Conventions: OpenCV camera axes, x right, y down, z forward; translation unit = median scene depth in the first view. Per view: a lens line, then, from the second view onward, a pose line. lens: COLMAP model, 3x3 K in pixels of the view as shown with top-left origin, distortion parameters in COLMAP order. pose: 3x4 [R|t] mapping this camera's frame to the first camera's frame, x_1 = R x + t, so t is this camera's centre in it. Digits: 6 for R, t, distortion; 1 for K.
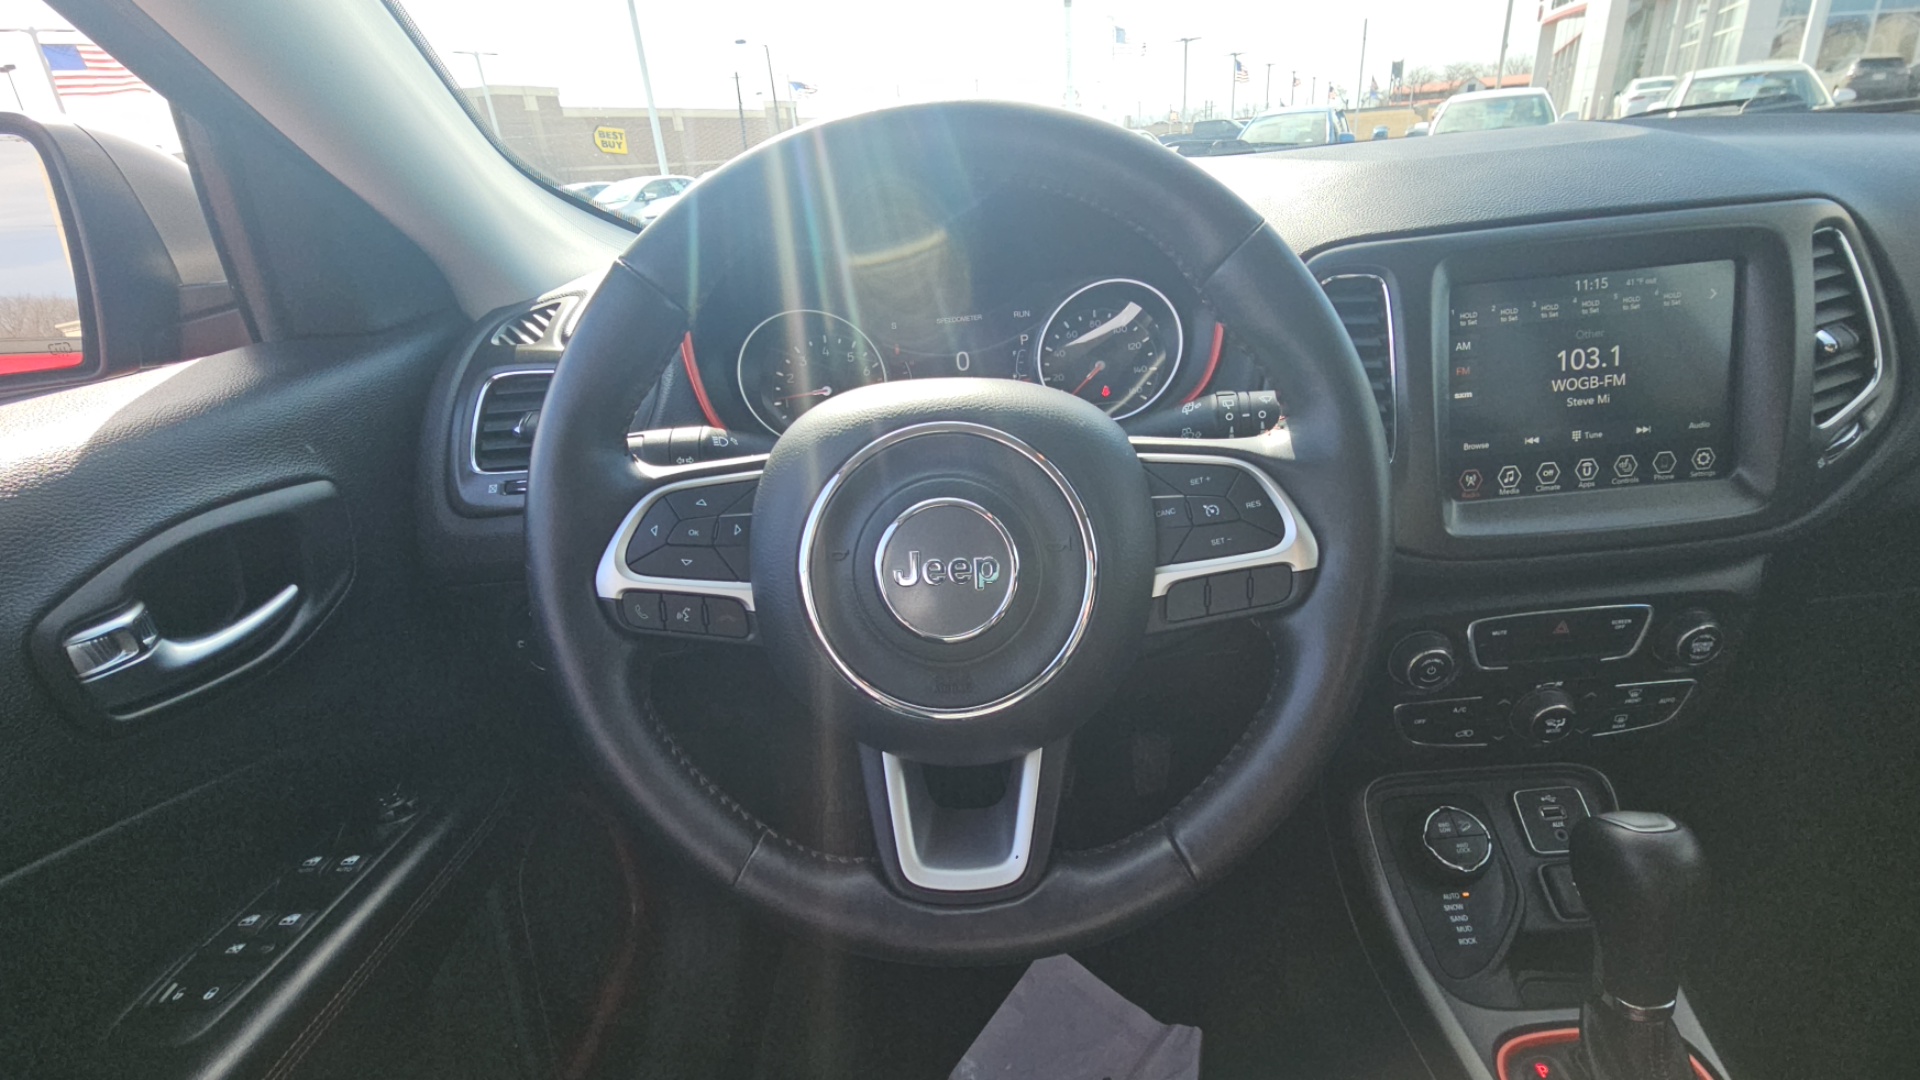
lens RADIAL K [[856.7, 0, 981.0], [0, 856.7, 546.1], [0, 0, 1]] dist [0.003056, -0.001496]
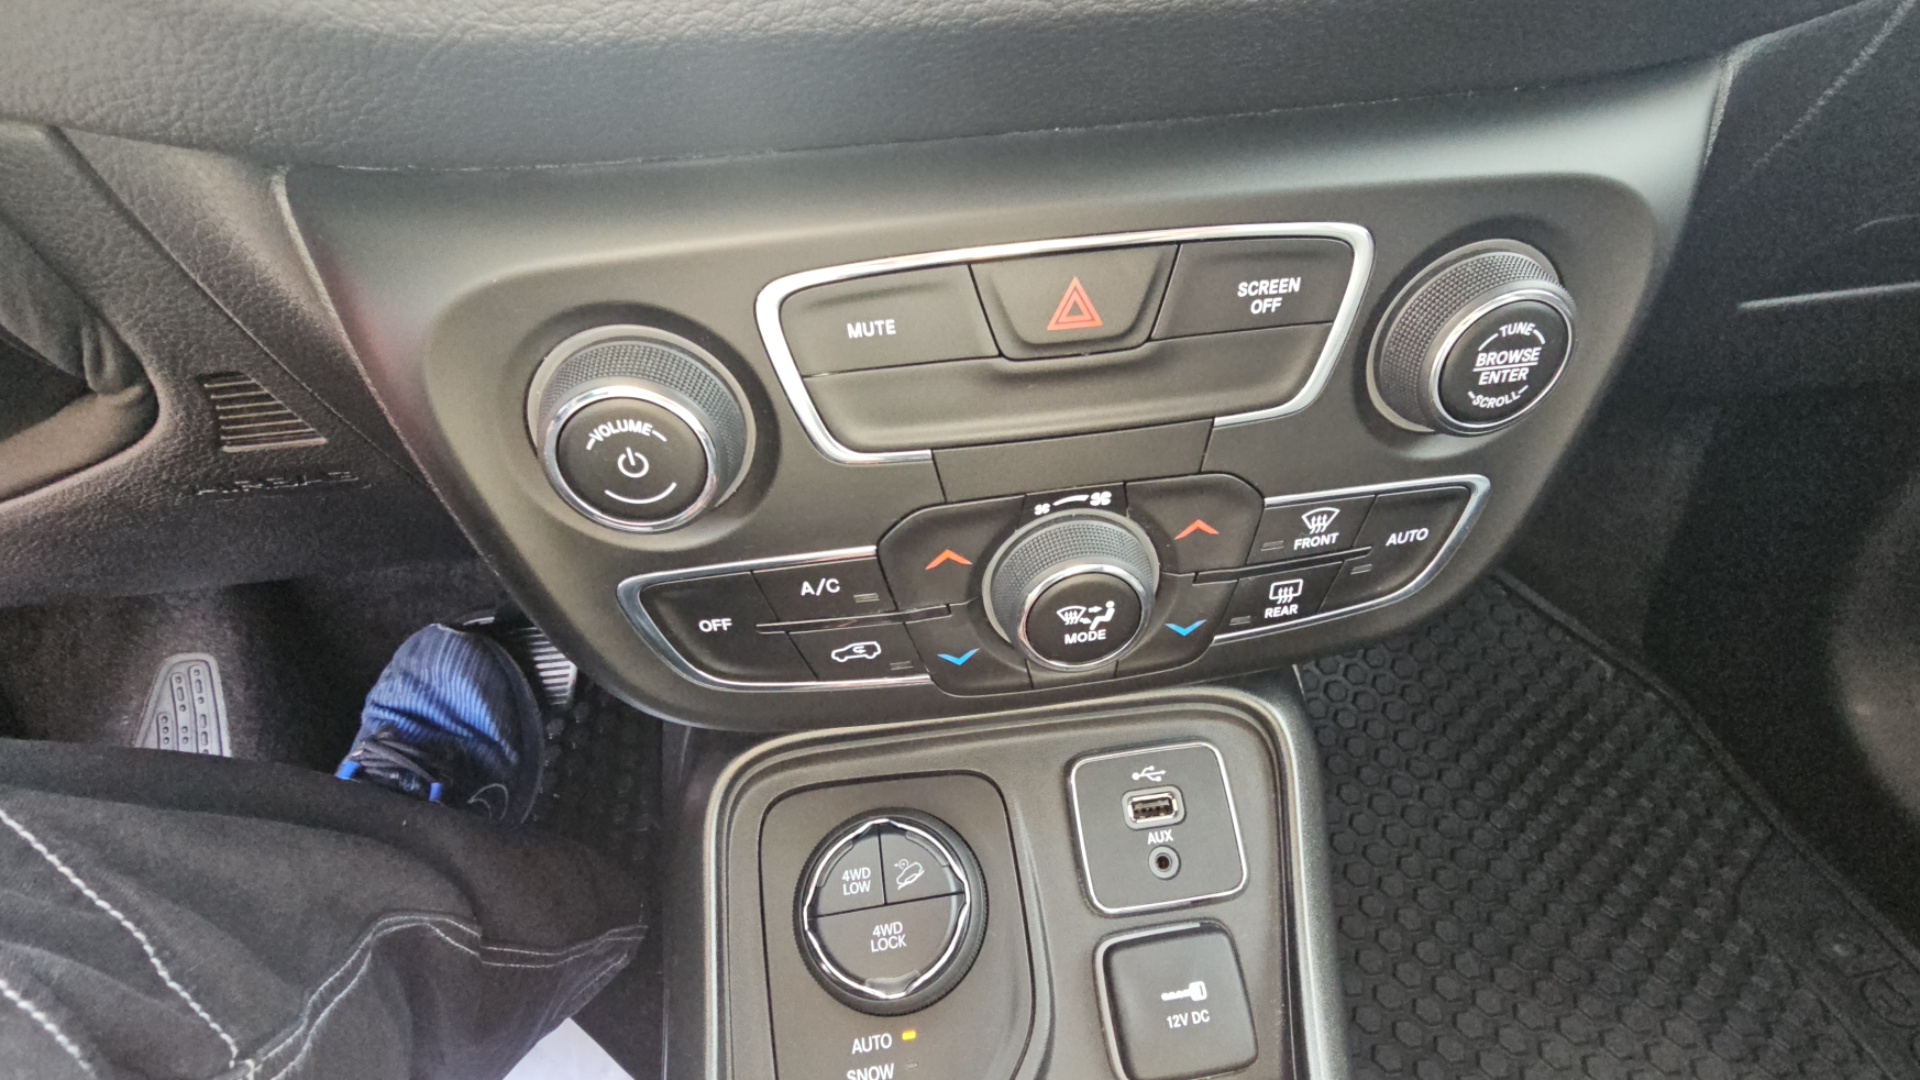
lens RADIAL K [[857.5, 0, 981.5], [0, 857.5, 545.1], [0, 0, 1]] dist [0.006884, -0.004160]
pose [[0.992098, -0.035684, 0.120281, 0.654438], [0.014373, 0.984715, 0.173580, 0.133789], [-0.124637, -0.170480, 0.977447, 0.756693]]
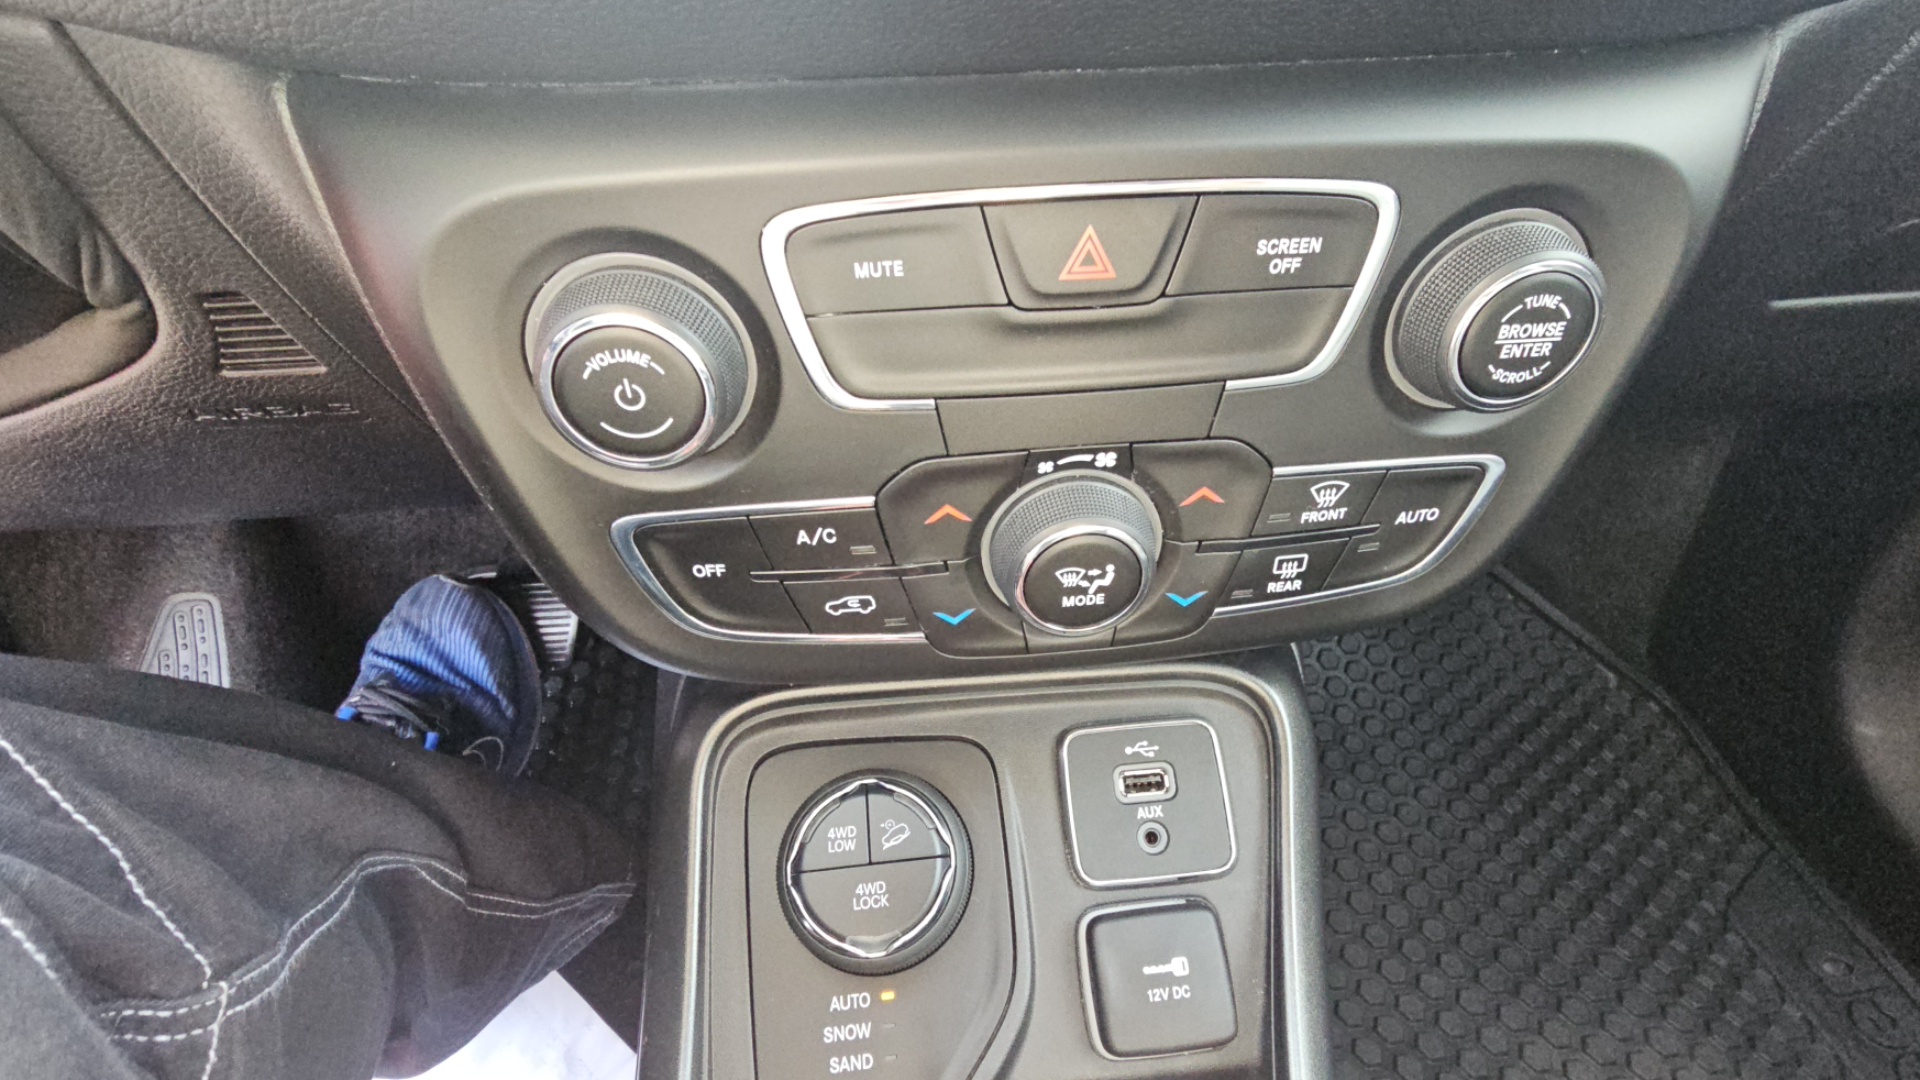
lens RADIAL K [[857.5, 0, 981.5], [0, 857.5, 545.1], [0, 0, 1]] dist [0.006884, -0.004160]
pose [[0.993616, 0.009273, 0.112435, 0.657944], [-0.030641, 0.981335, 0.189847, 0.147175], [-0.108576, -0.192080, 0.975355, 0.760284]]
